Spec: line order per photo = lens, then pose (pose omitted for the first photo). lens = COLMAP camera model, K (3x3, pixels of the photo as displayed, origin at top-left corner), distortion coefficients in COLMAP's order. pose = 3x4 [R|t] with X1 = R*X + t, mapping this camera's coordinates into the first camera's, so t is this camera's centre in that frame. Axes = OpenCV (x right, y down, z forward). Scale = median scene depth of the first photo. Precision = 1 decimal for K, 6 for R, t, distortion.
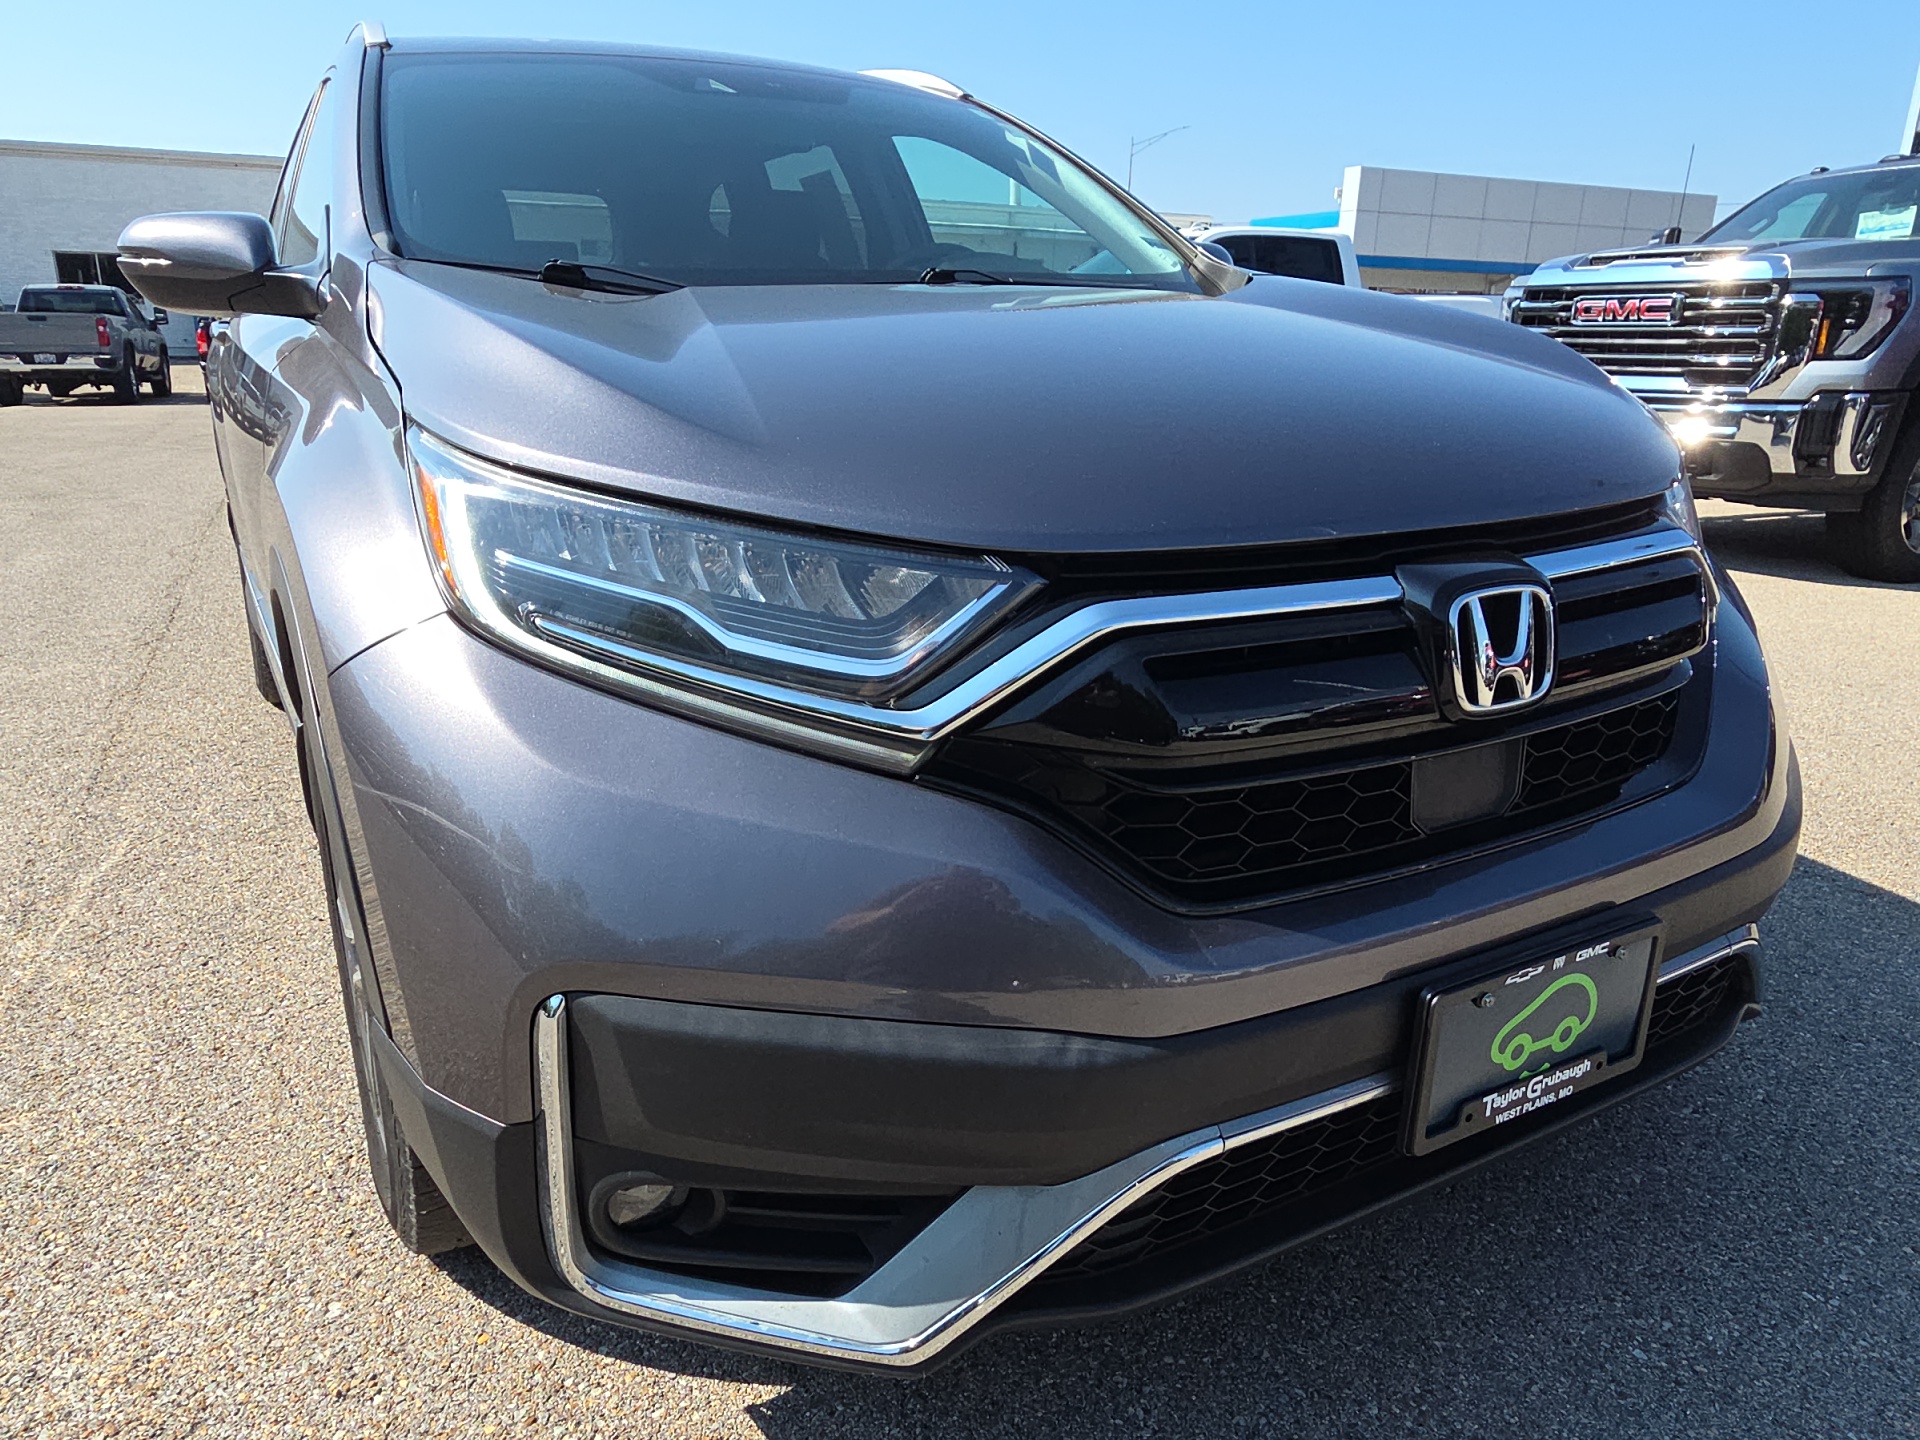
lens RADIAL K [[1358.1, 0, 879.0], [0, 1358.1, 726.2], [0, 0, 1]] dist [0.001834, 0.003850]
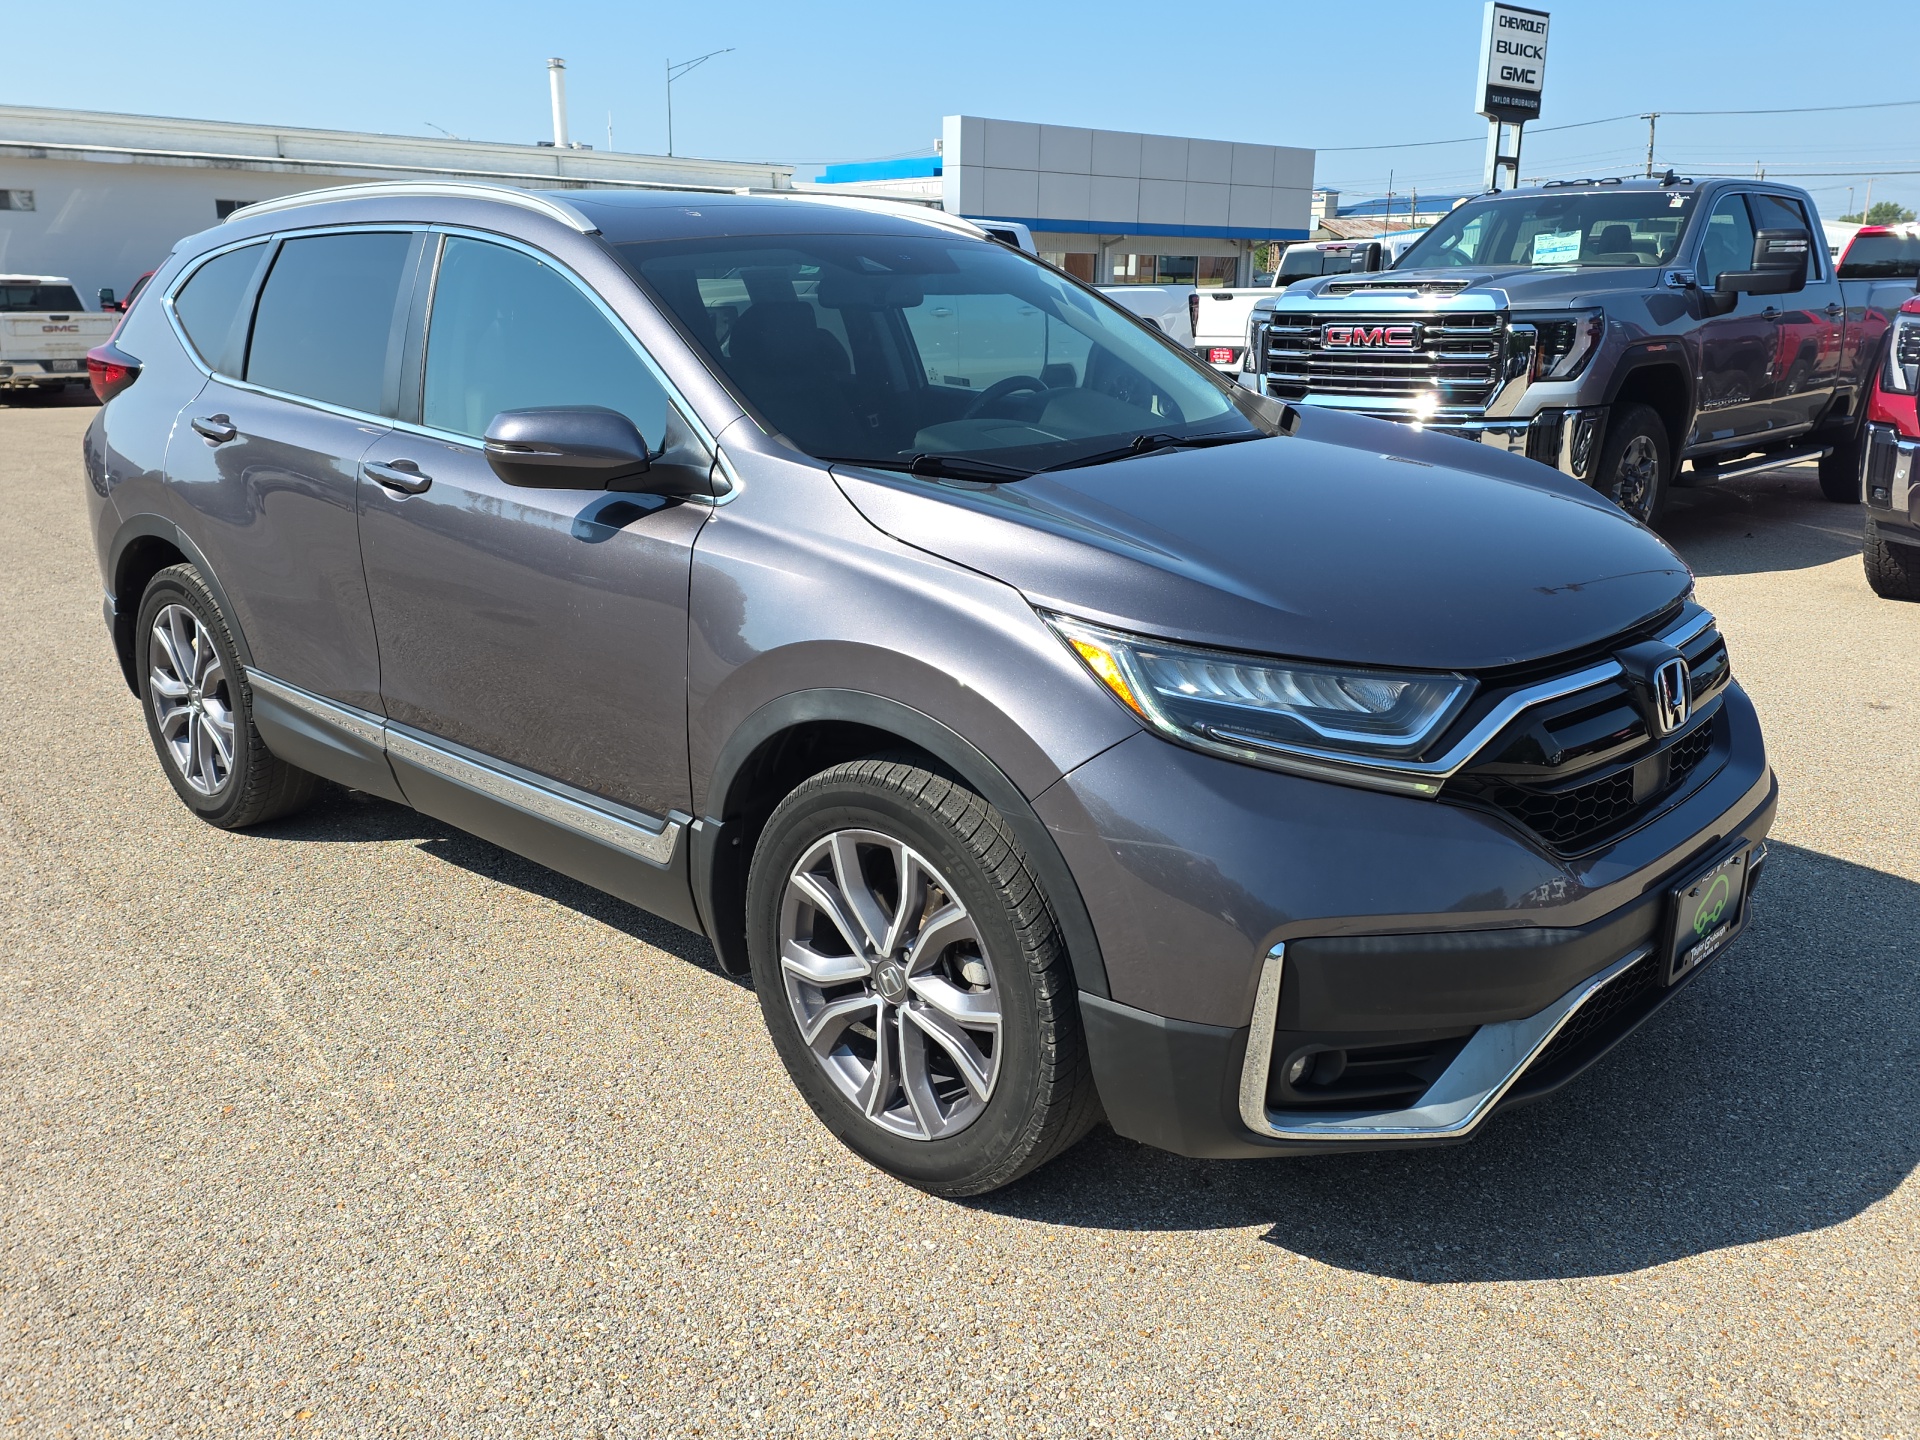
lens RADIAL K [[1583.7, 0, 960.0], [0, 1583.7, 720.0], [0, 0, 1]] dist [0.076638, -0.008466]
pose [[0.953002, -0.091838, 0.288709, -0.183205], [0.100880, 0.994761, -0.016563, -0.014880], [-0.285676, 0.044910, 0.957273, -0.131144]]
